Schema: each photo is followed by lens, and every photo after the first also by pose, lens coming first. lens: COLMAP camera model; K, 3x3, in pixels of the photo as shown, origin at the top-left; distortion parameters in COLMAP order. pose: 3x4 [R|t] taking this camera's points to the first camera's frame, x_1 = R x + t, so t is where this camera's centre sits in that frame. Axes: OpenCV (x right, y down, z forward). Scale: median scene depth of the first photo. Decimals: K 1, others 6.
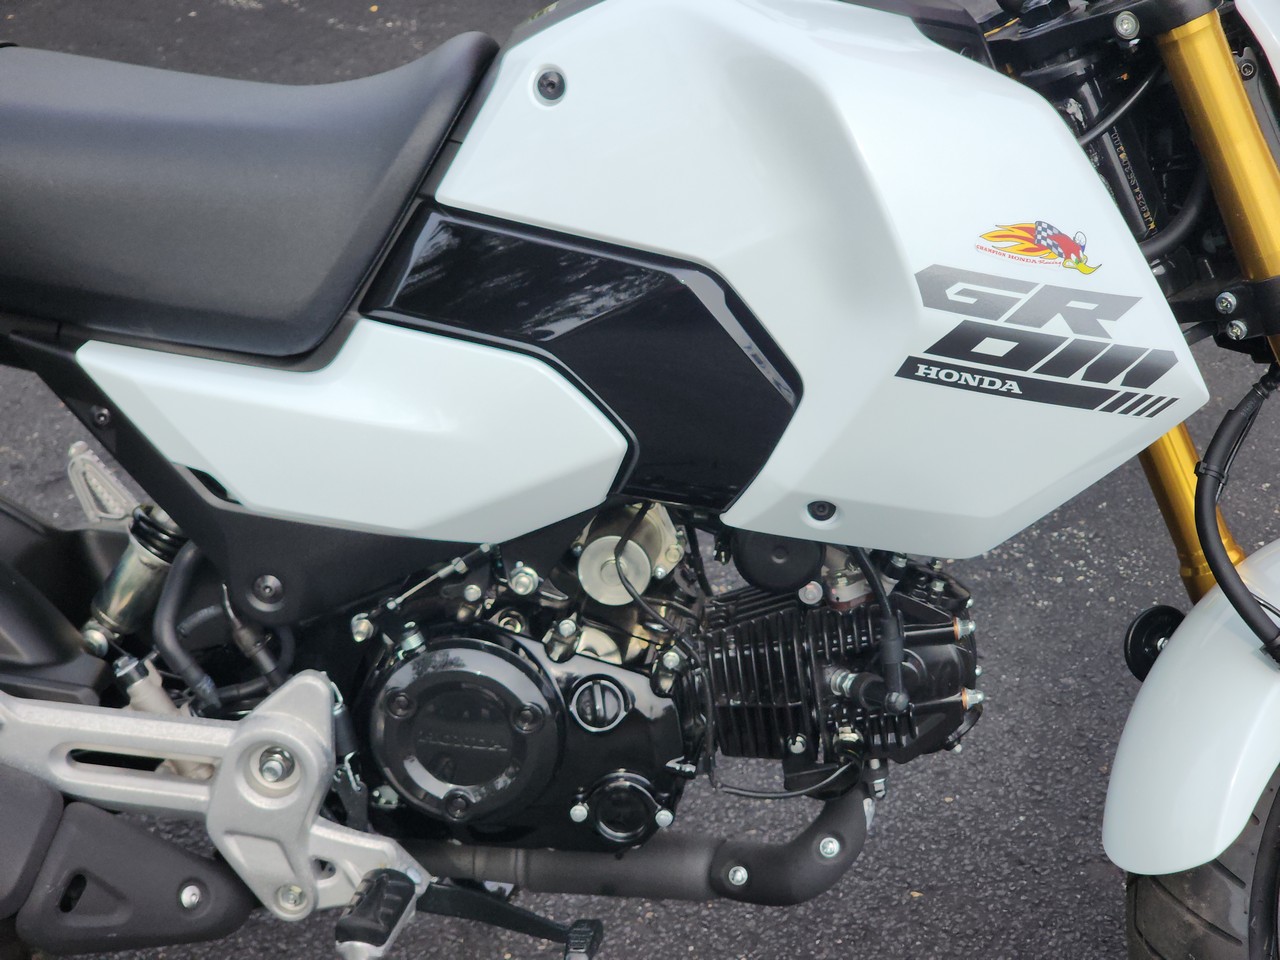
lens RADIAL K [[2550.4, 0, 722.9], [0, 2550.4, 560.4], [0, 0, 1]] dist [-0.003002, 0.275519]
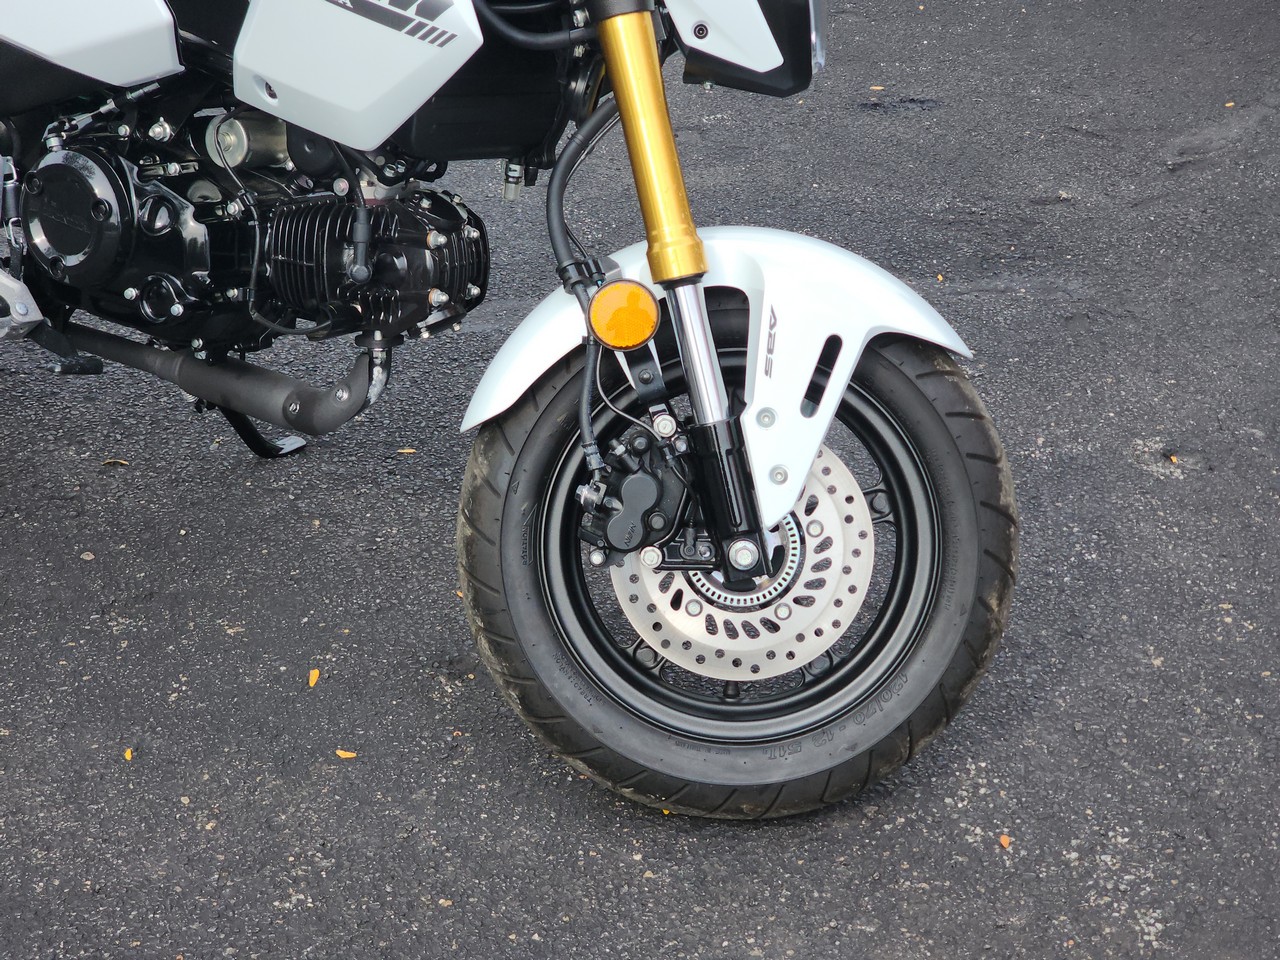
lens RADIAL K [[2553.2, 0, 639.0], [0, 2553.2, 592.4], [0, 0, 1]] dist [0.036521, 0.169906]
pose [[0.881038, 0.266052, -0.391137, 0.785123], [-0.271007, 0.961588, 0.043629, 0.121153], [0.387720, 0.067562, 0.919298, -0.164898]]
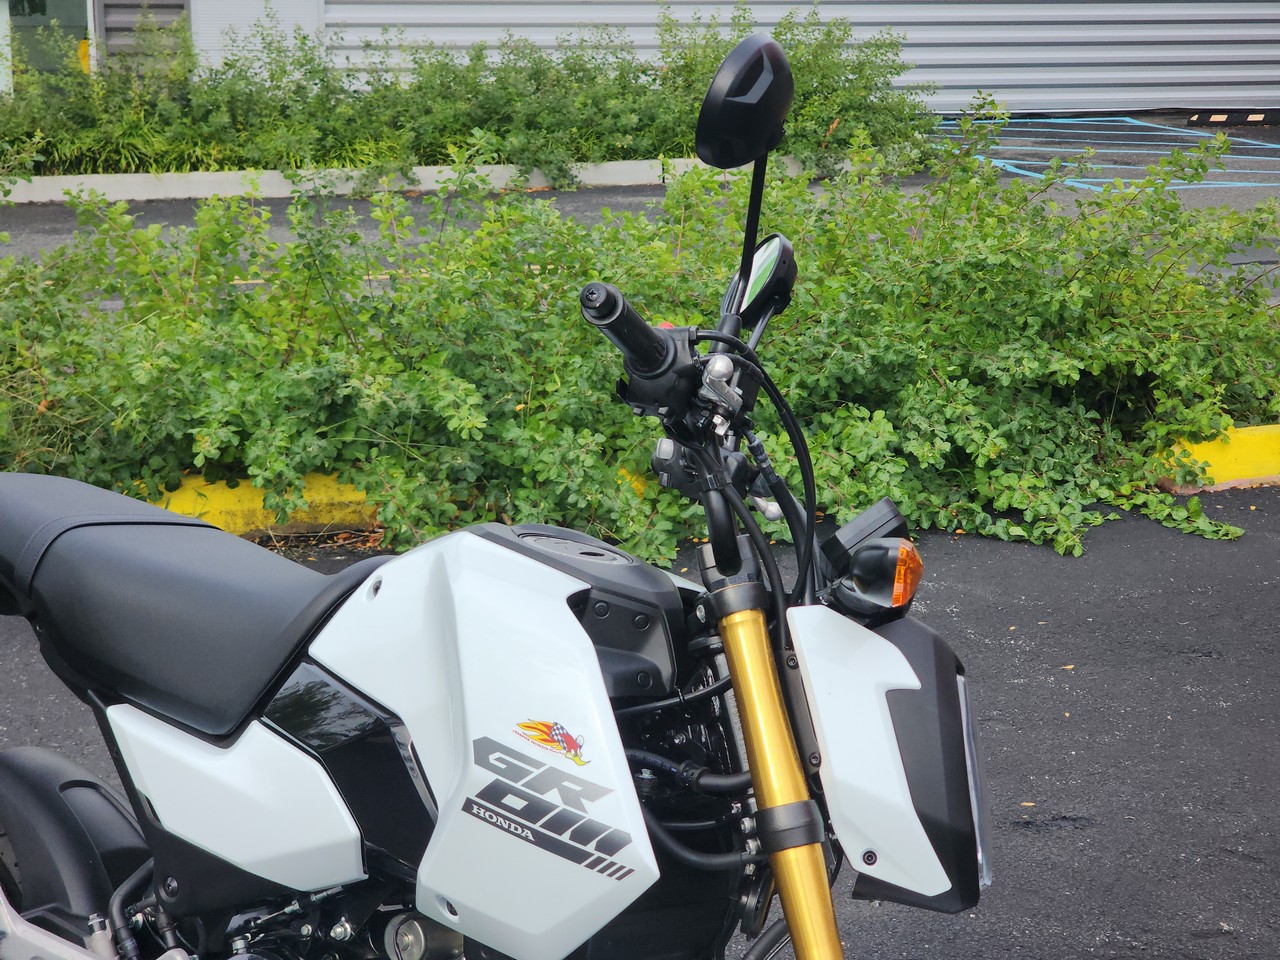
lens RADIAL K [[2560.8, 0, 603.6], [0, 2560.8, 478.9], [0, 0, 1]] dist [0.034096, 0.235320]
pose [[0.850964, 0.139583, -0.506337, 0.761976], [-0.276362, 0.938790, -0.205663, 0.025820], [0.446637, 0.314944, 0.837452, -0.223019]]
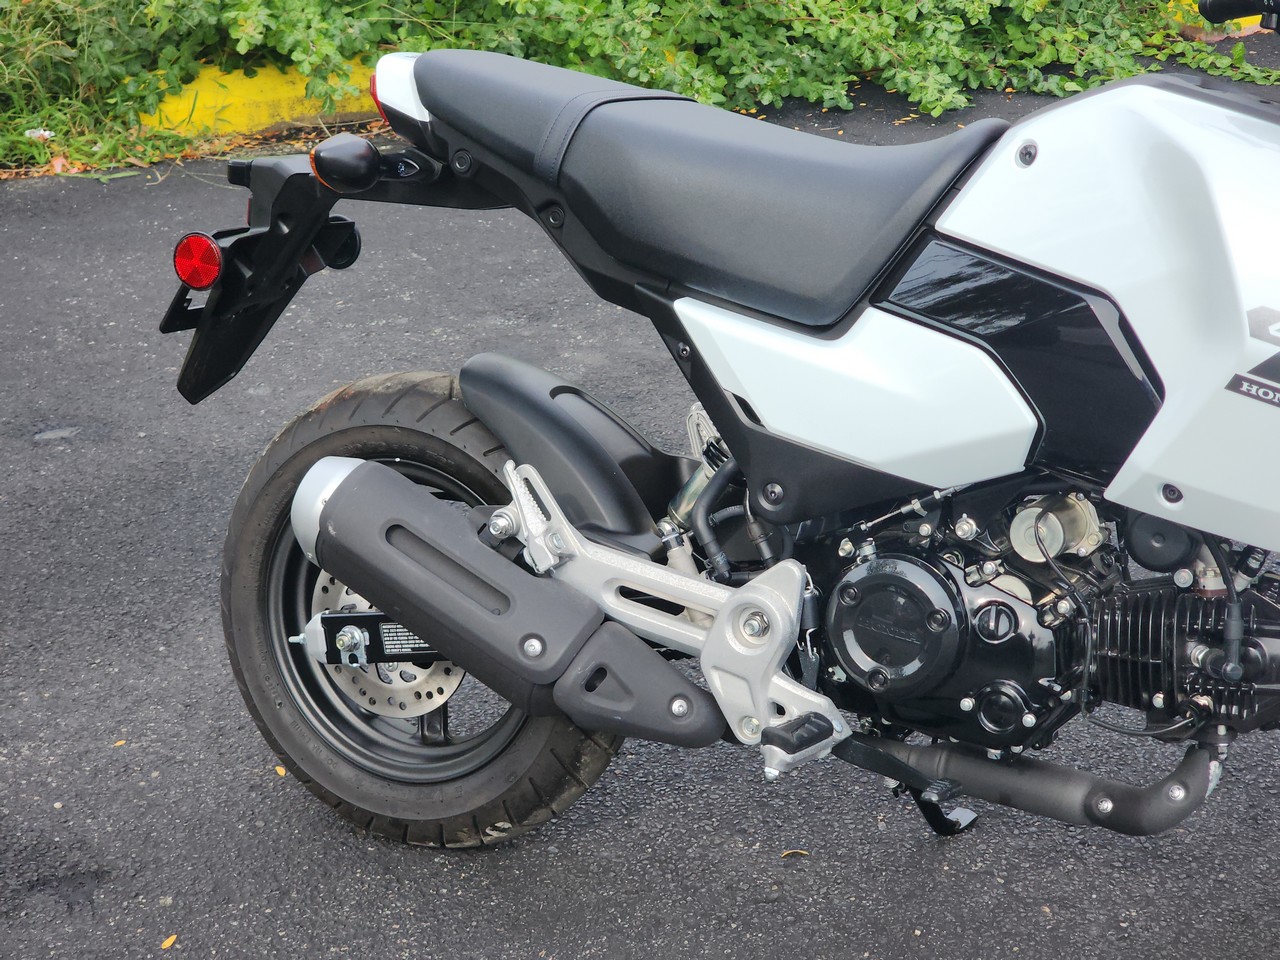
lens RADIAL K [[2550.6, 0, 640.0], [0, 2550.6, 480.0], [0, 0, 1]] dist [0.072101, 0.106999]
pose [[0.919193, 0.162047, -0.358921, 0.244955], [-0.204640, 0.975246, -0.083775, 0.132481], [0.336461, 0.150455, 0.929601, -0.298557]]
